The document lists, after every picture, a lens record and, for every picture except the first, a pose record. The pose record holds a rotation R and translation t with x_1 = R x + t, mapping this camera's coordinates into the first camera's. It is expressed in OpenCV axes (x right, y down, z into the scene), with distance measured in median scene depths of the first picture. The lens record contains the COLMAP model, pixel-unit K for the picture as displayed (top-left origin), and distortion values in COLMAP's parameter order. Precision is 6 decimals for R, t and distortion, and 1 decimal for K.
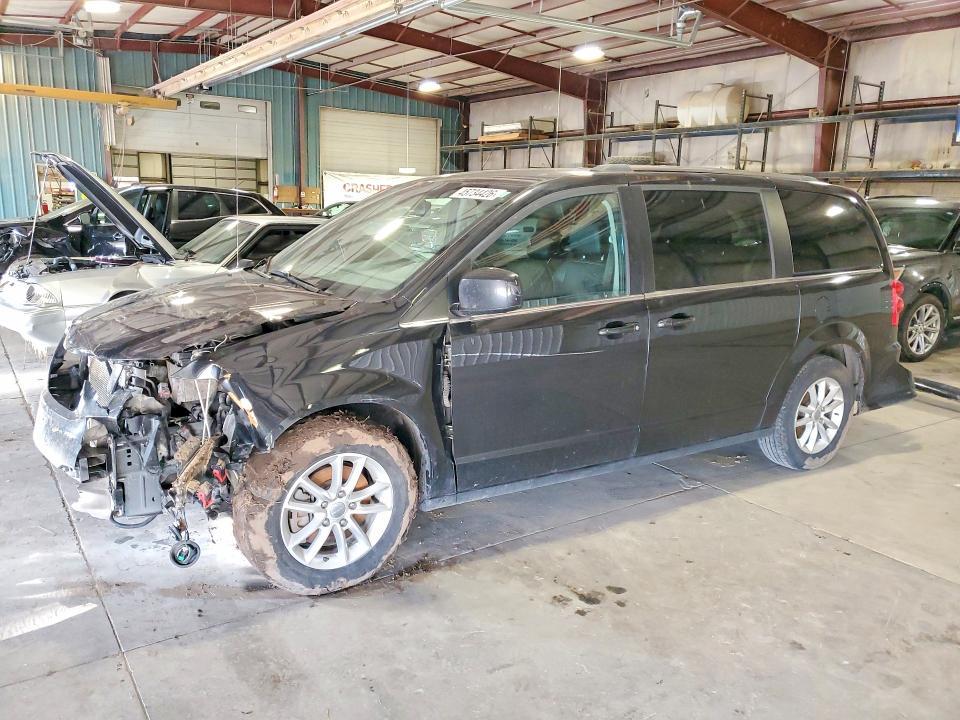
lens RADIAL K [[744.0, 0, 480.0], [0, 744.0, 360.0], [0, 0, 1]] dist [0.004652, 0.004328]
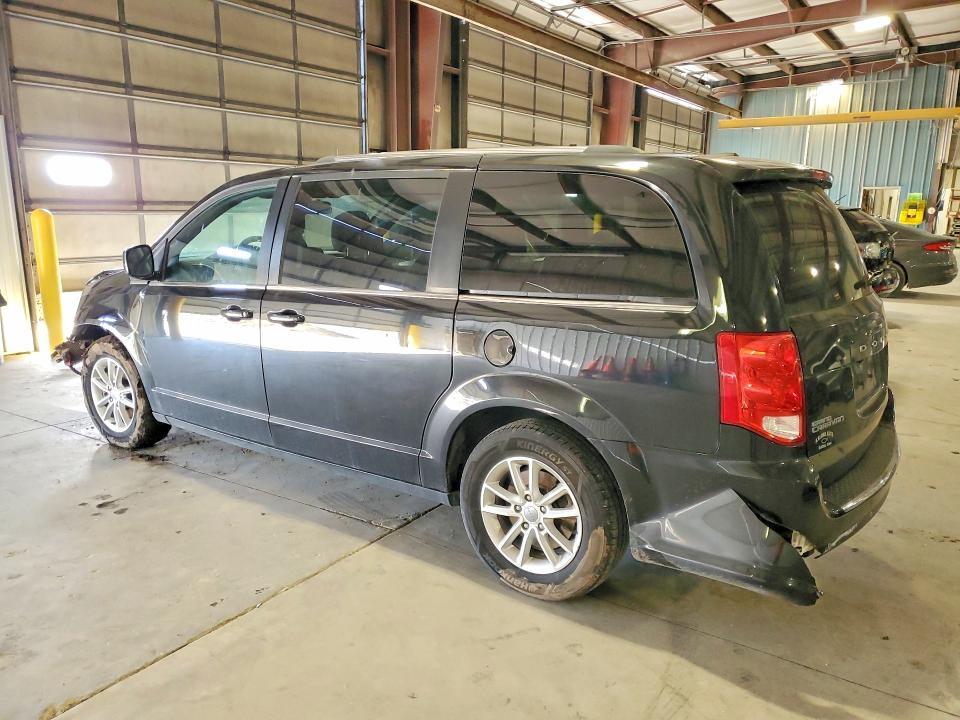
lens RADIAL K [[782.0, 0, 480.0], [0, 782.0, 360.0], [0, 0, 1]] dist [0.006931, 0.010712]
pose [[0.364890, 0.152585, -0.918462, 1.319655], [-0.197033, 0.976792, 0.083997, -0.128908], [0.909963, 0.150318, 0.386486, 0.874991]]
